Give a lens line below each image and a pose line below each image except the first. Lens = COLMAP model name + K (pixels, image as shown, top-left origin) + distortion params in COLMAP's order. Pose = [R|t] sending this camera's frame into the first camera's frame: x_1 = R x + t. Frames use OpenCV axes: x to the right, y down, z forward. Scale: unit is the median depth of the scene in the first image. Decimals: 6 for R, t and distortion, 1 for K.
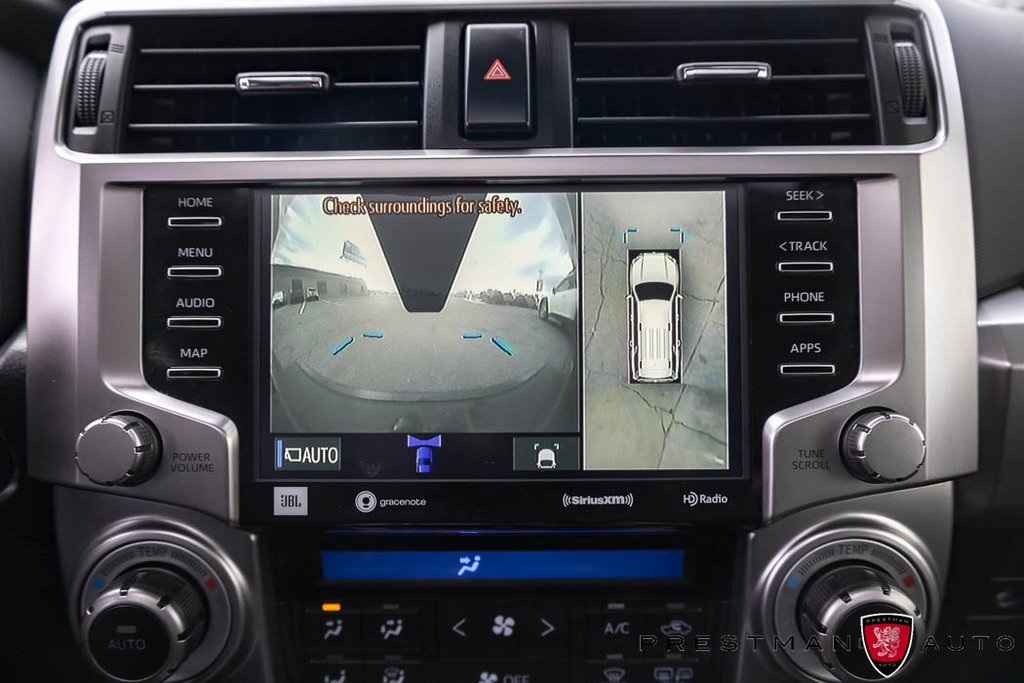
lens RADIAL K [[856.9, 0, 513.2], [0, 856.9, 333.7], [0, 0, 1]] dist [-0.009858, 0.004583]
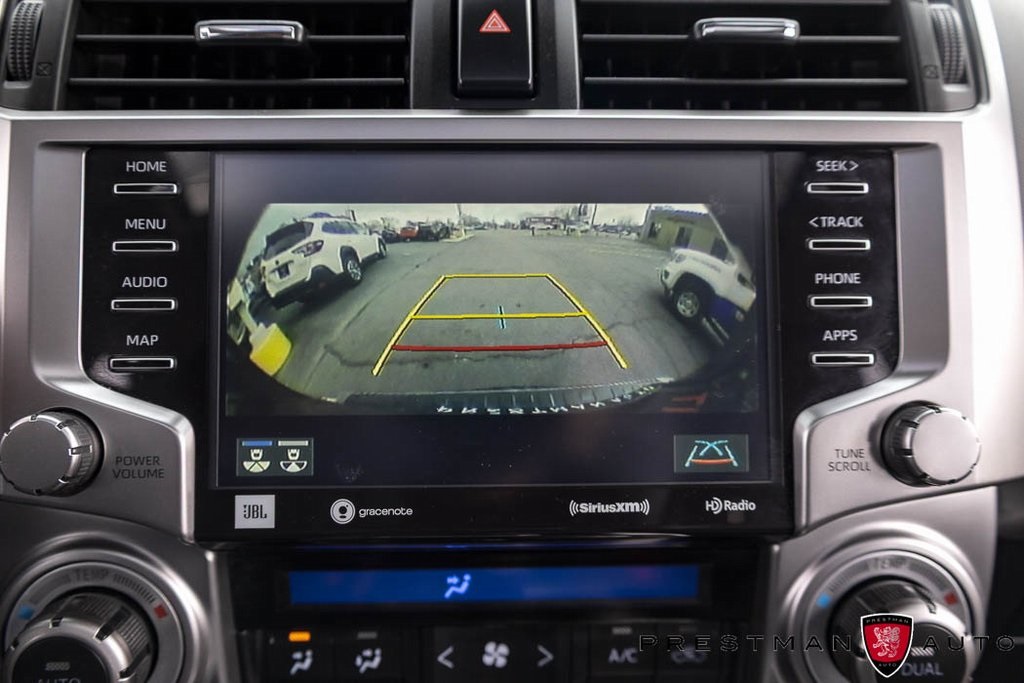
lens RADIAL K [[856.9, 0, 515.6], [0, 856.9, 341.0], [0, 0, 1]] dist [-0.009858, 0.004583]
pose [[0.999002, 0.001683, 0.044639, -0.035870], [-0.000536, 0.999670, -0.025696, 0.045096], [-0.044667, 0.025647, 0.998673, 0.122094]]
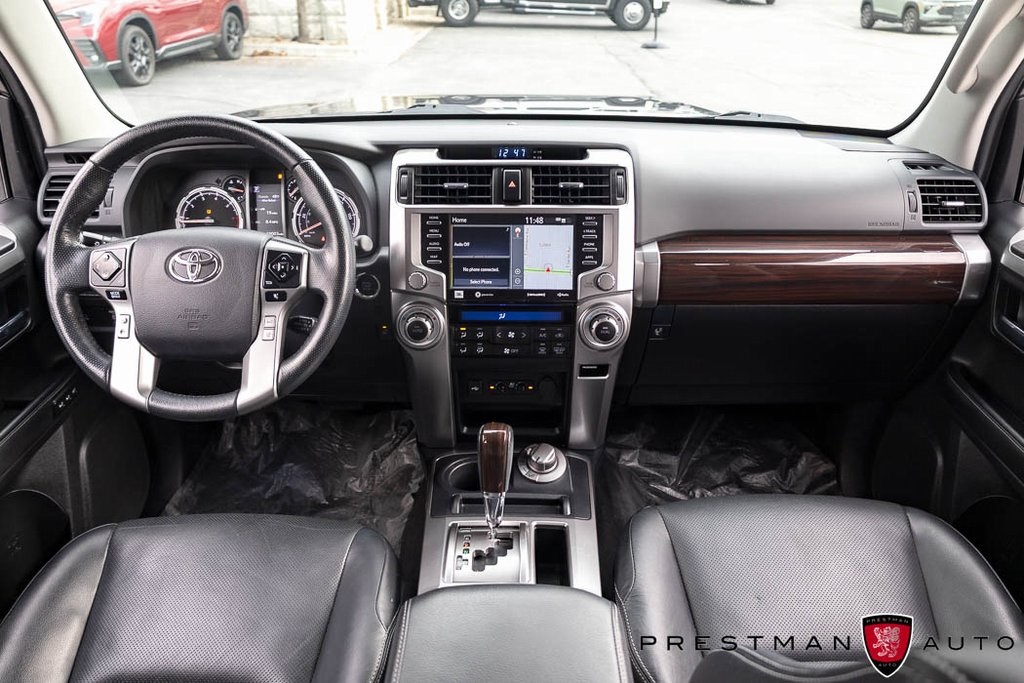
lens RADIAL K [[734.3, 0, 518.0], [0, 734.3, 342.2], [0, 0, 1]] dist [-0.042873, 0.013293]
pose [[0.999810, 0.009669, 0.016953, -0.040991], [-0.011766, 0.991657, 0.128367, -0.024628], [-0.015570, -0.128542, 0.991582, -2.373159]]
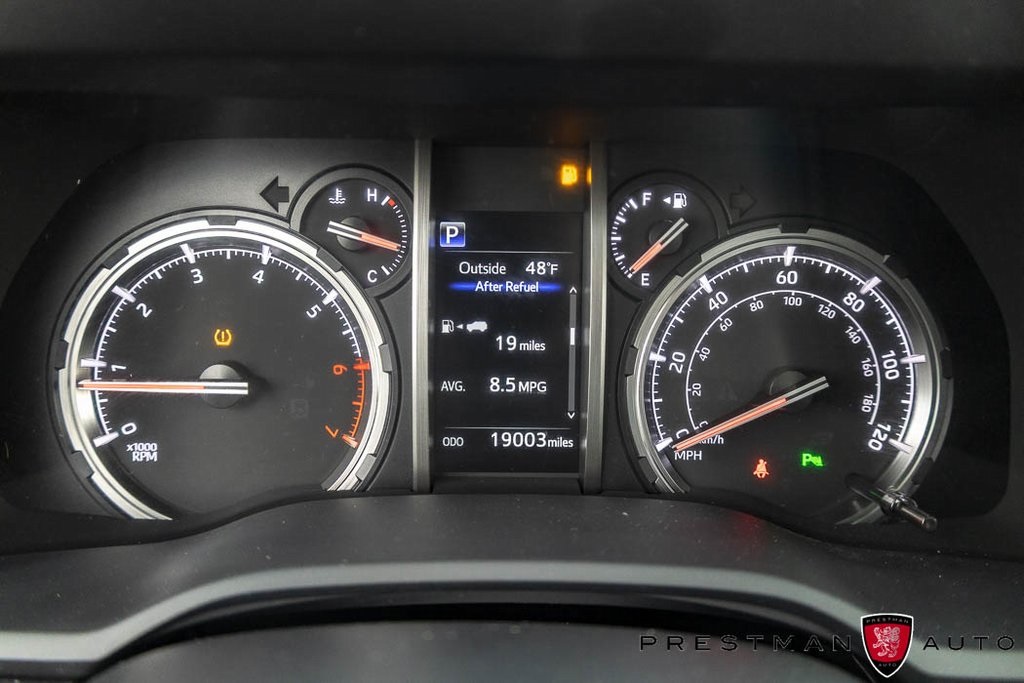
lens RADIAL K [[799.6, 0, 521.4], [0, 799.6, 348.8], [0, 0, 1]] dist [-0.025404, 0.005573]
pose [[0.999352, 0.016426, 0.032040, -1.279456], [-0.018788, 0.997017, 0.074863, -0.248975], [-0.030714, -0.075417, 0.996679, 0.585060]]
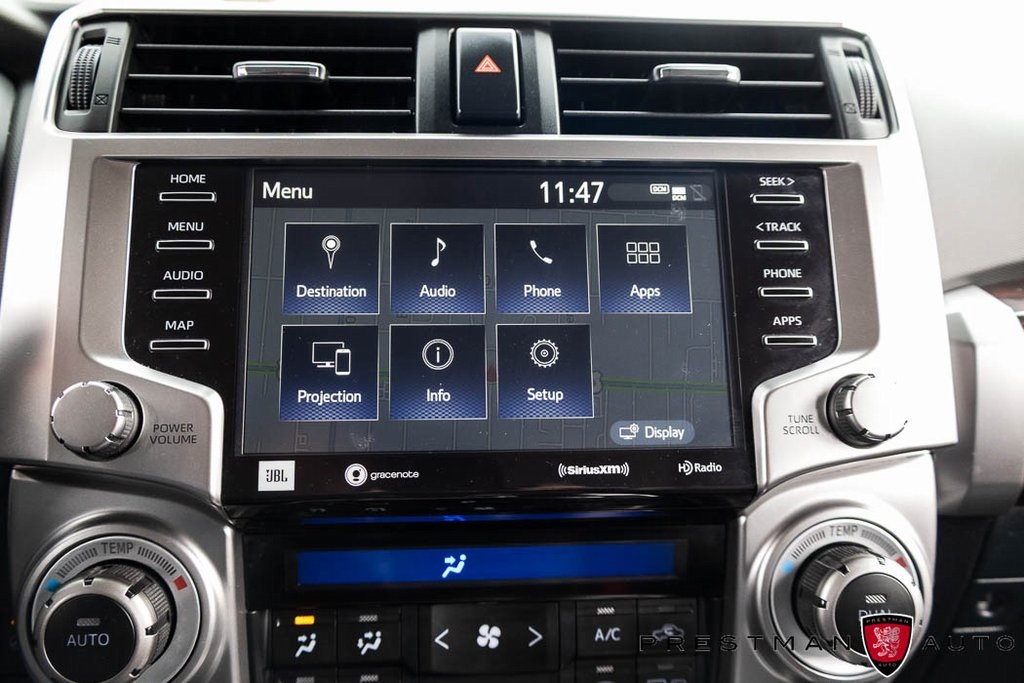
lens RADIAL K [[856.9, 0, 512.0], [0, 856.9, 345.3], [0, 0, 1]] dist [-0.009858, 0.004583]
pose [[0.996403, 0.001221, 0.084737, -0.077348], [0.012765, 0.986326, -0.164313, 0.208698], [-0.083779, 0.164803, 0.982762, 0.013502]]
